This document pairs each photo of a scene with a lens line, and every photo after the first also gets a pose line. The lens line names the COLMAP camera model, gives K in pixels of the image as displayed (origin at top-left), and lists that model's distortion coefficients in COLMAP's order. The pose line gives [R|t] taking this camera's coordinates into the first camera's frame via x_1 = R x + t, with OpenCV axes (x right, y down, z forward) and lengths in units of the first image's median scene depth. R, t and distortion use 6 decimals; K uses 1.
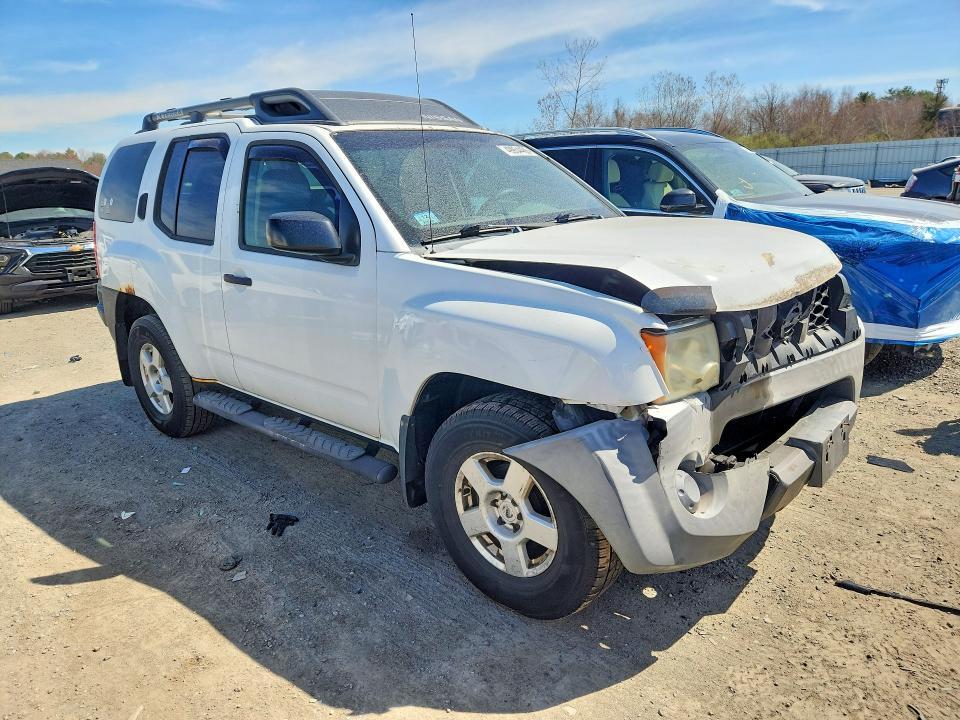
lens RADIAL K [[674.4, 0, 473.0], [0, 674.4, 357.0], [0, 0, 1]] dist [0.056370, -0.045496]
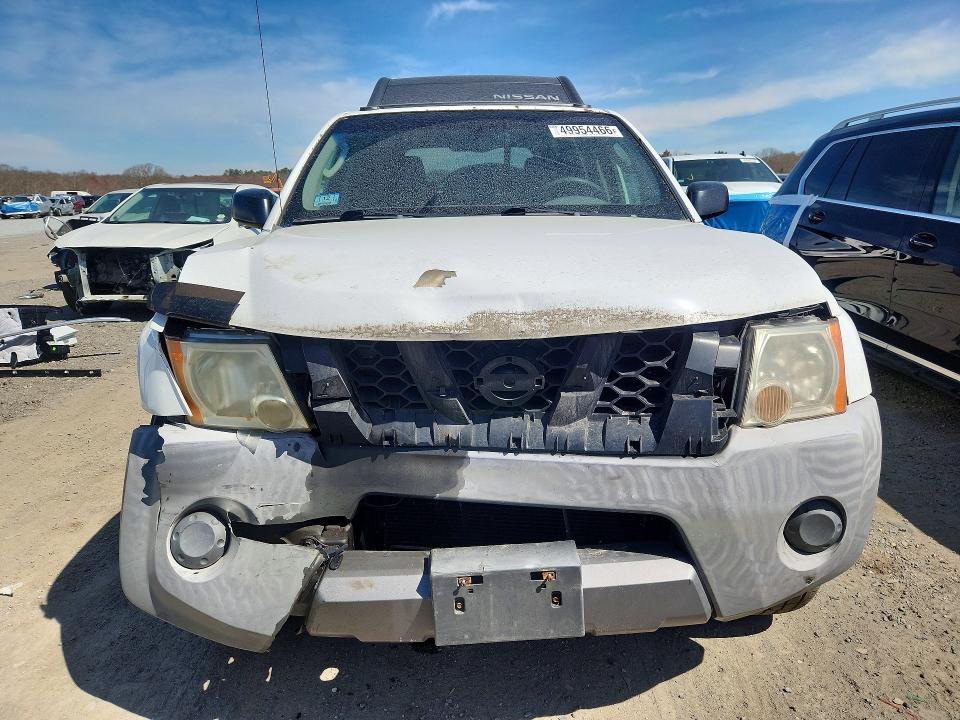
lens RADIAL K [[674.4, 0, 473.0], [0, 674.4, 357.0], [0, 0, 1]] dist [0.056370, -0.045496]
pose [[0.688835, 0.204274, -0.695542, 0.824016], [-0.205386, 0.975156, 0.082989, -0.114432], [0.695214, 0.085689, 0.713677, 0.495582]]
